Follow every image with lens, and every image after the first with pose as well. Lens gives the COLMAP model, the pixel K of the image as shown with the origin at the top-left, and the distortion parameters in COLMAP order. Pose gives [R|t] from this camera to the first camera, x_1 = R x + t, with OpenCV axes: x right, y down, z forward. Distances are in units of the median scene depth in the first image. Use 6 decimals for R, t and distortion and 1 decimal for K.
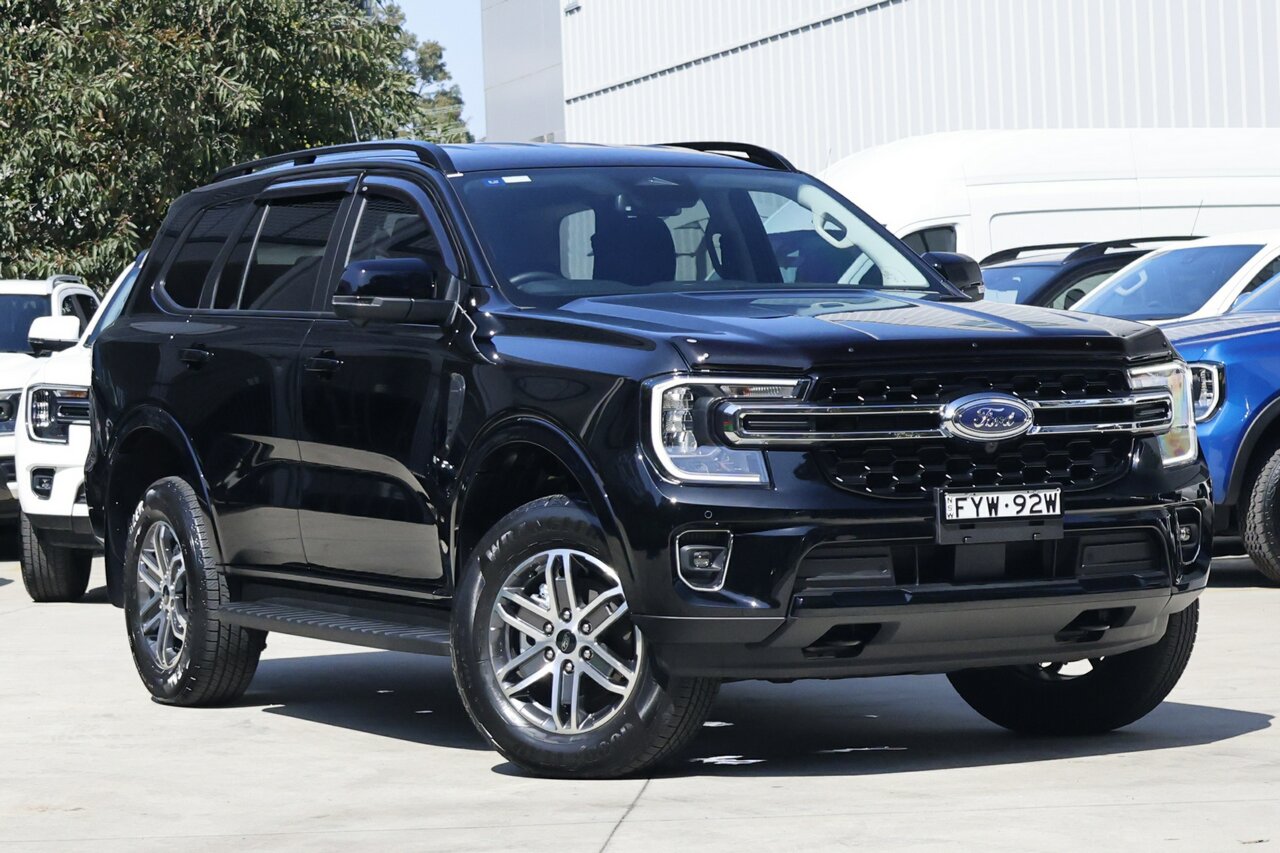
lens RADIAL K [[2285.2, 0, 640.0], [0, 2285.2, 426.5], [0, 0, 1]] dist [0.192230, 0.005722]
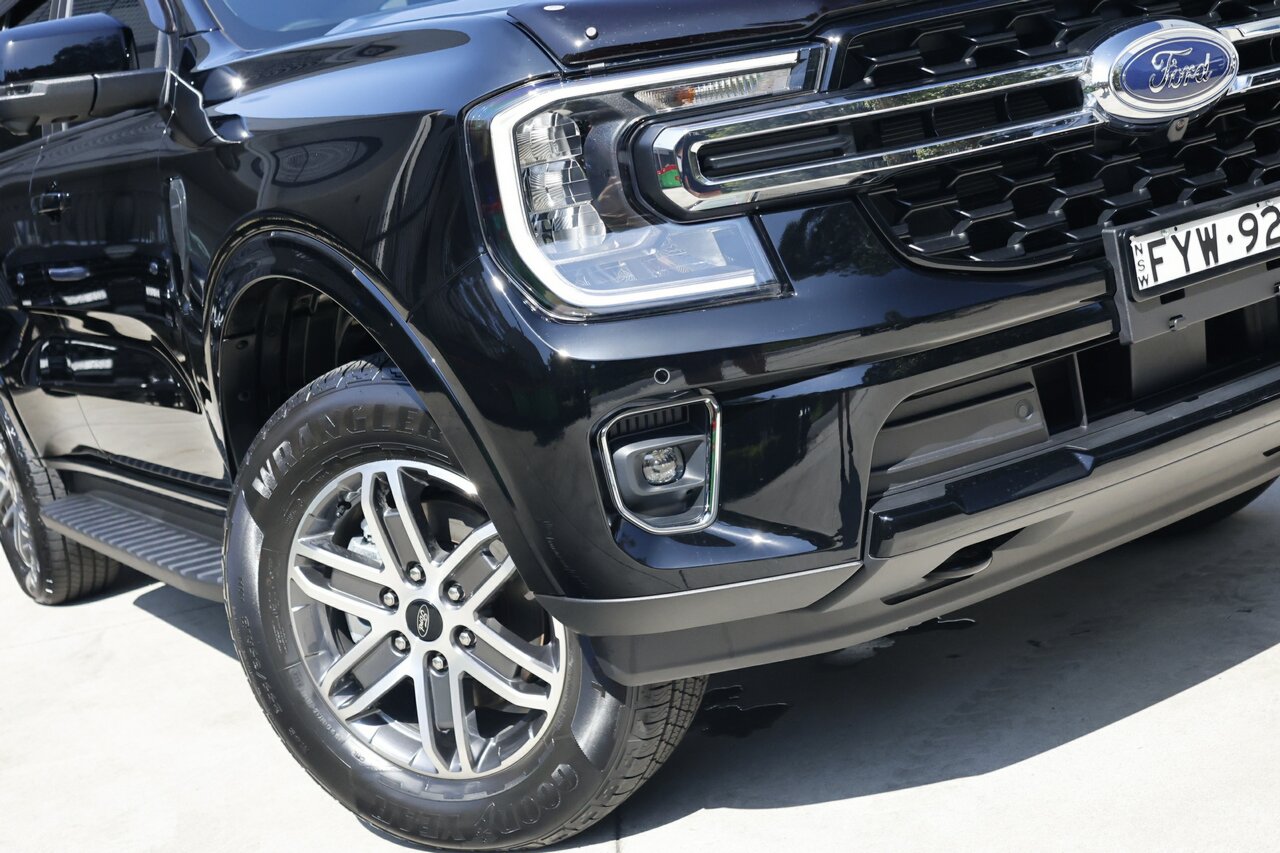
lens RADIAL K [[1469.5, 0, 640.0], [0, 1469.5, 426.5], [0, 0, 1]] dist [-0.025686, -0.041745]
pose [[0.979766, -0.187660, 0.069586, 0.003121], [0.174425, 0.971094, 0.162951, -0.000407], [-0.098154, -0.147517, 0.984177, 0.688334]]
